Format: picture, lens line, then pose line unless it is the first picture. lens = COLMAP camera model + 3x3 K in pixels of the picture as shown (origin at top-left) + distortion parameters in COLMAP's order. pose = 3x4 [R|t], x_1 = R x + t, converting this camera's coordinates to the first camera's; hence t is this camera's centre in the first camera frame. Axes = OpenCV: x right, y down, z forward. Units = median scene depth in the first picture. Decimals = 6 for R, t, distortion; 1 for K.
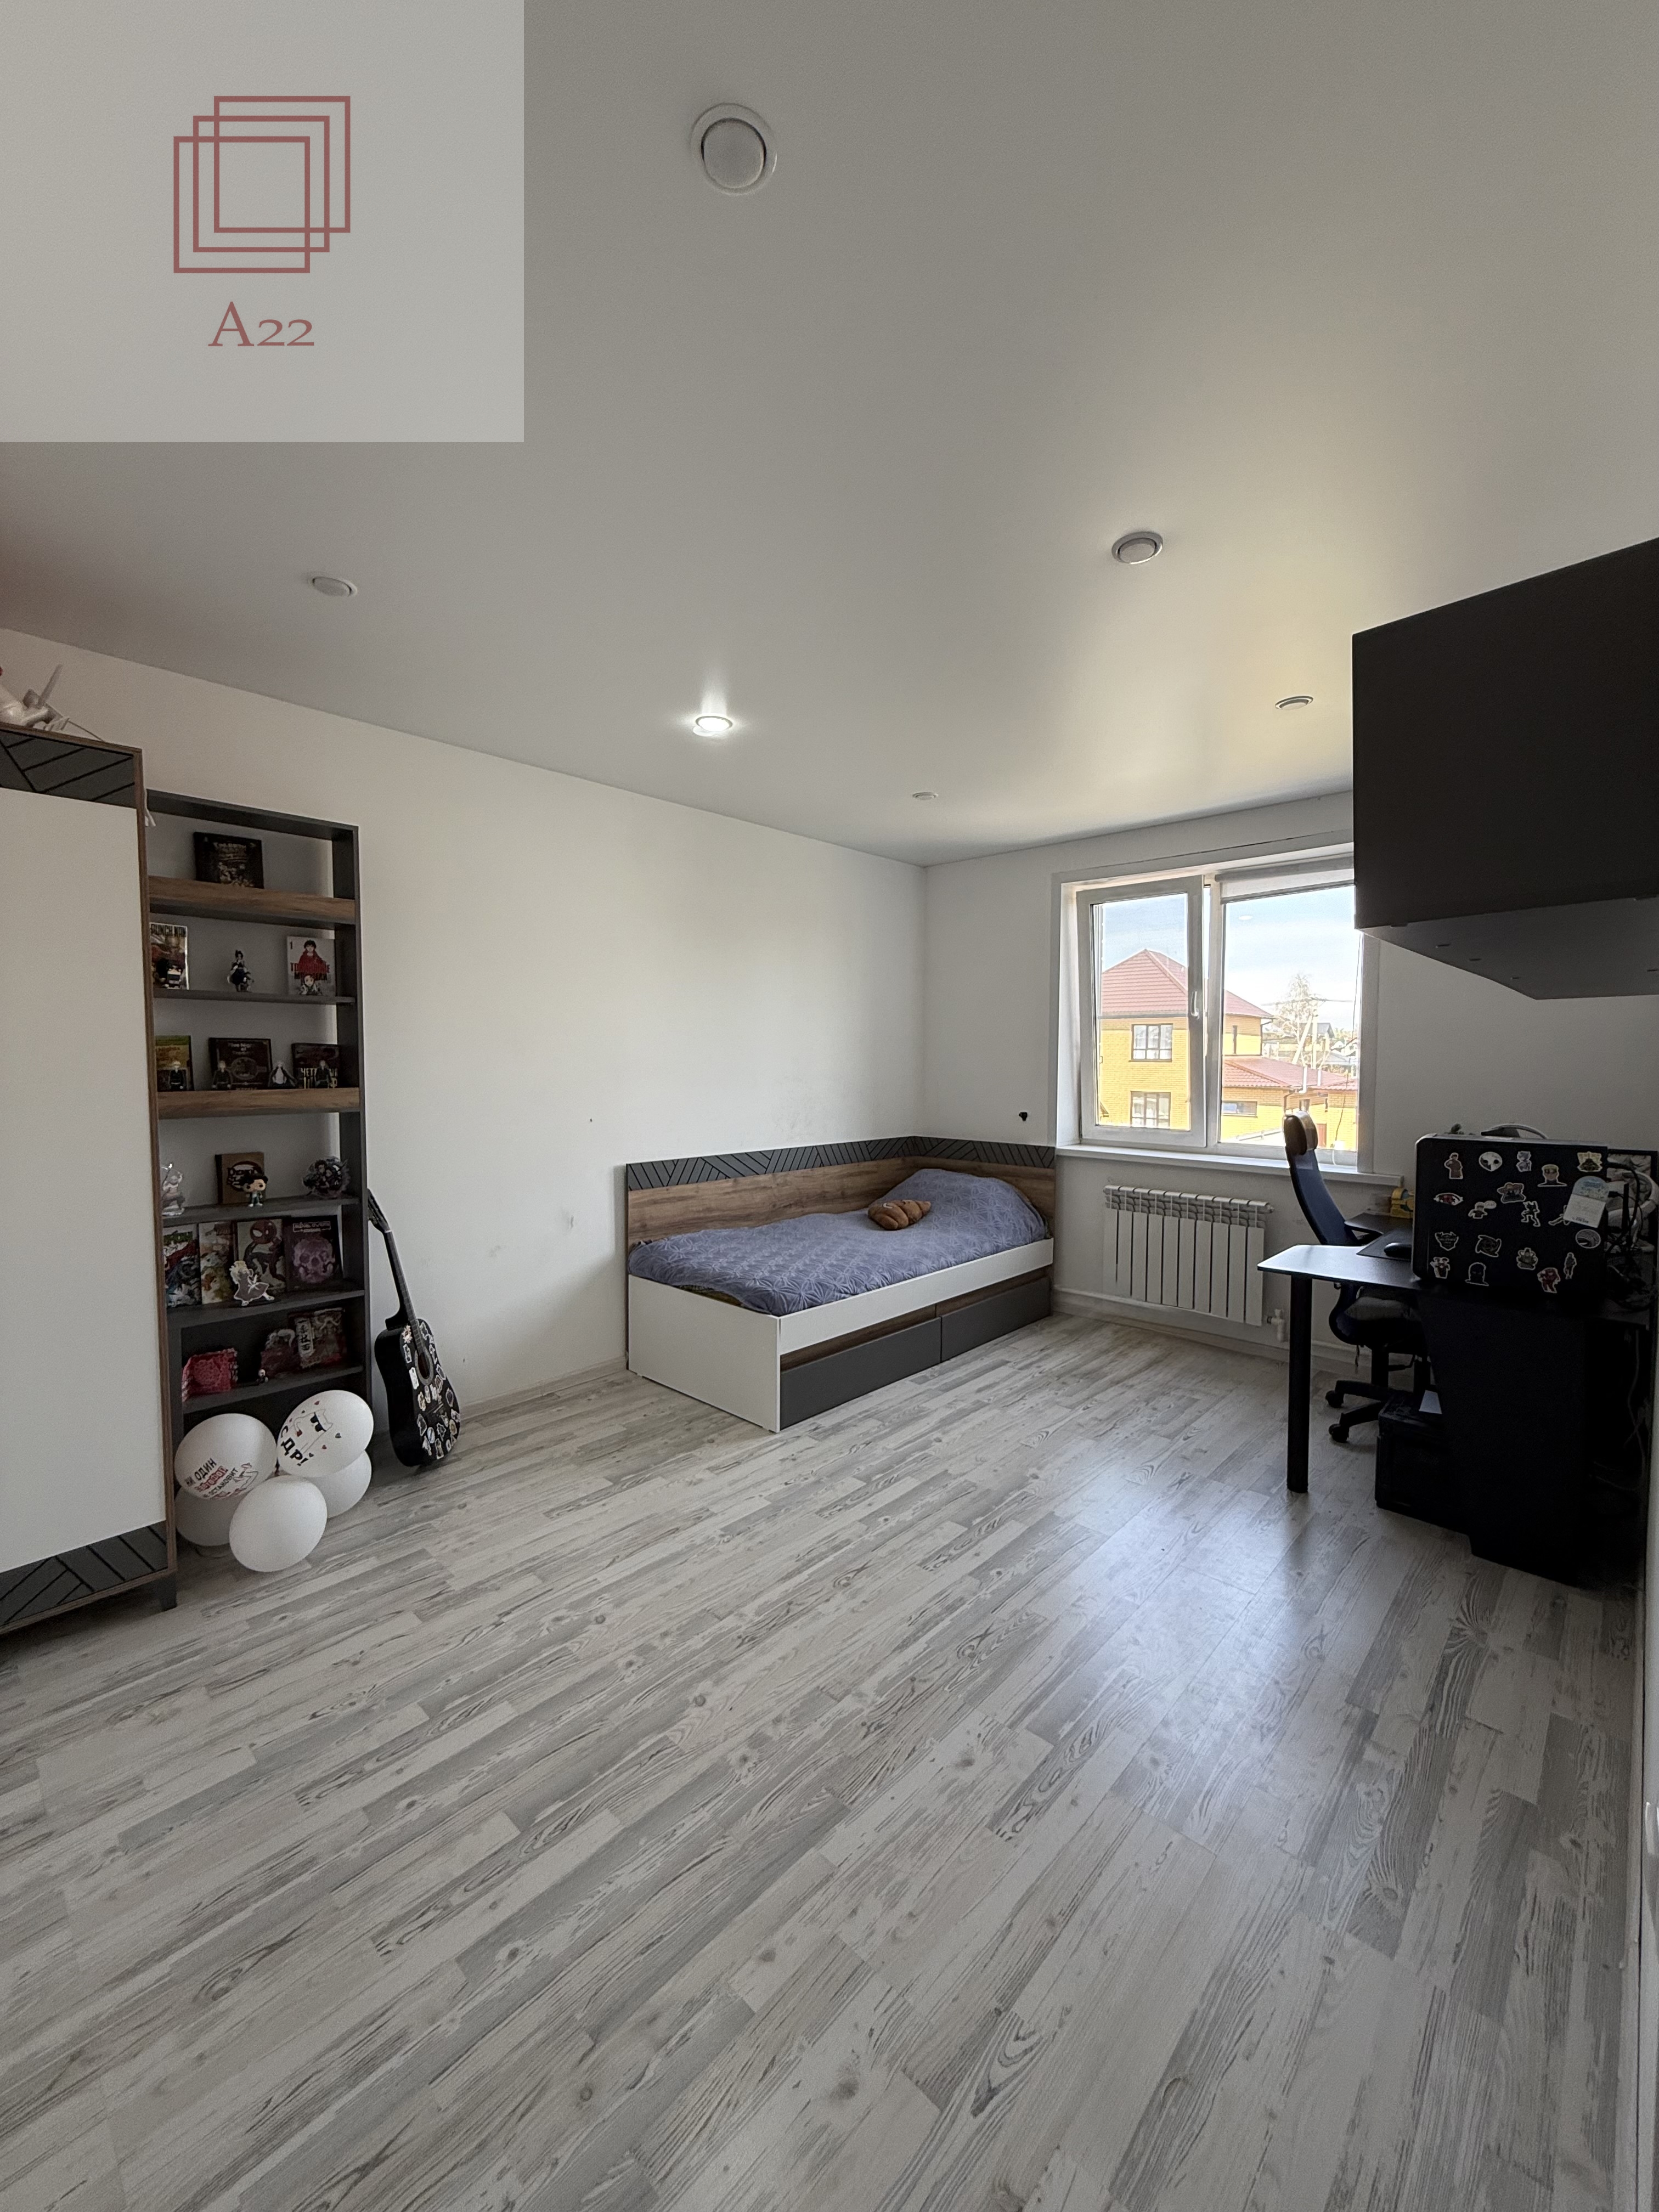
lens RADIAL K [[882.5, 0, 827.7], [0, 882.5, 1096.9], [0, 0, 1]] dist [0.002055, 0.000216]
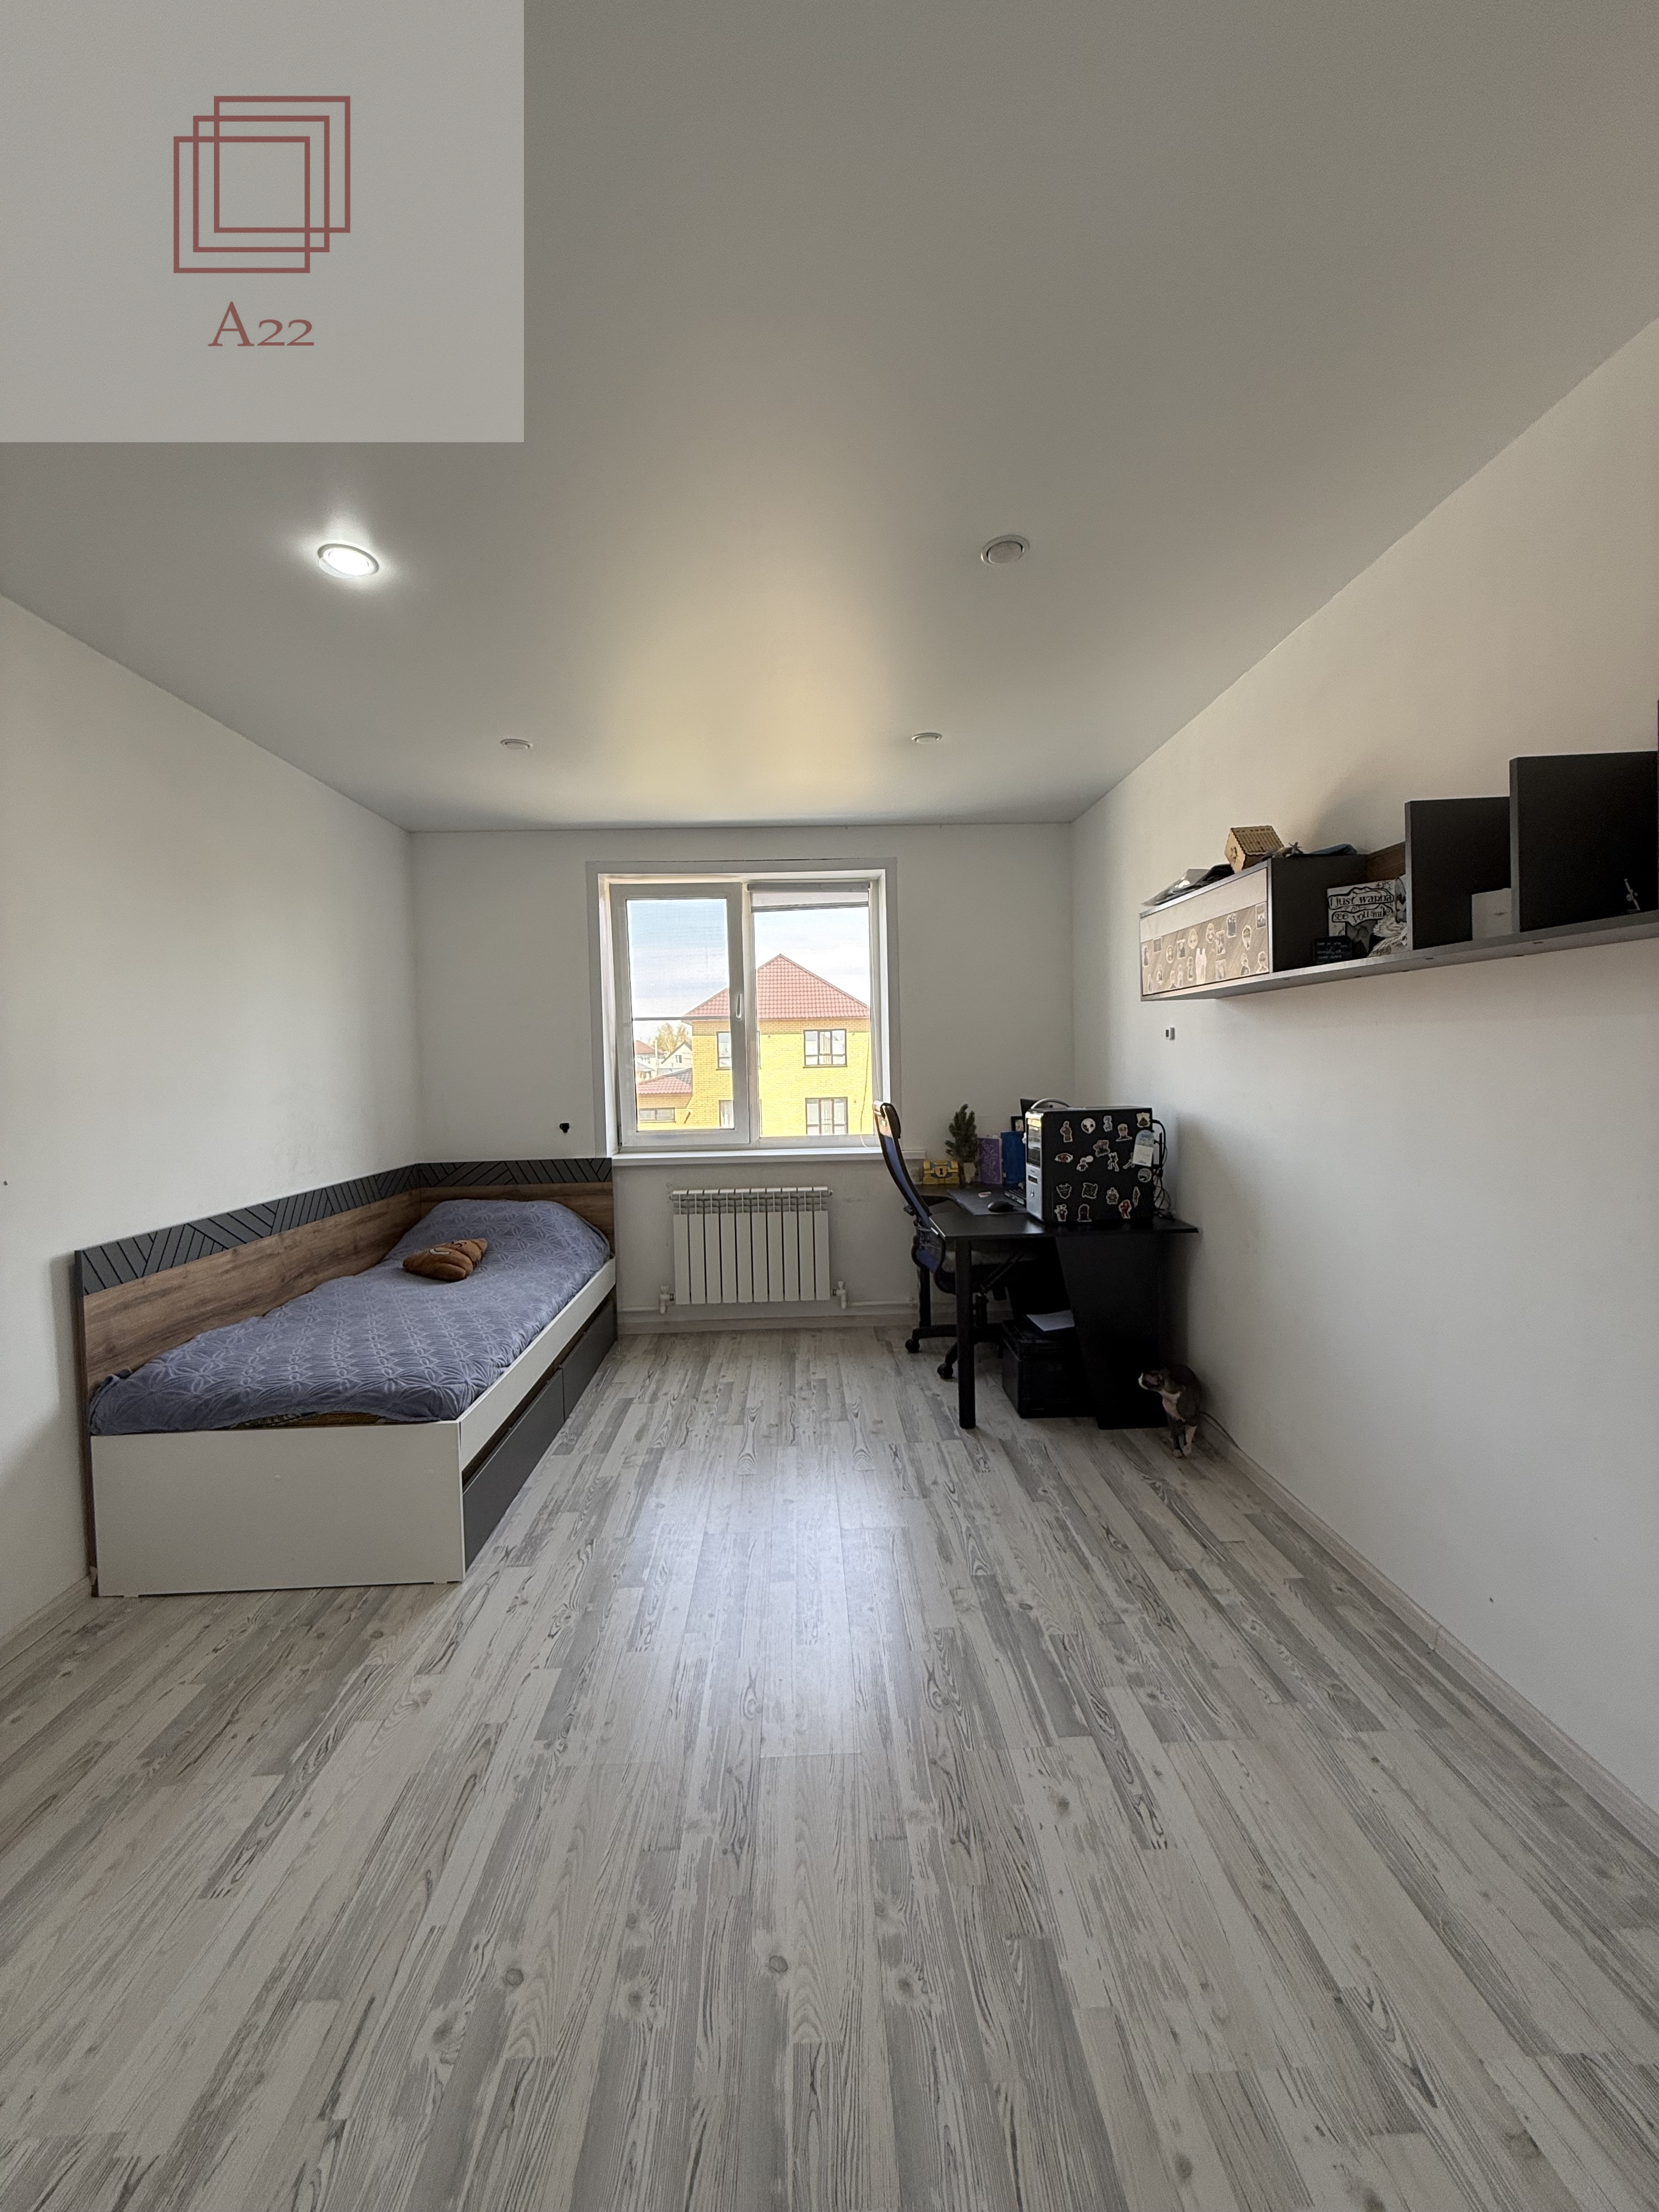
lens RADIAL K [[882.5, 0, 827.7], [0, 882.5, 1096.9], [0, 0, 1]] dist [0.002055, 0.000216]
pose [[0.706446, -0.048374, 0.706112, -0.363631], [0.058688, 0.998230, 0.009670, -0.003939], [-0.705330, 0.034609, 0.708034, 0.285252]]
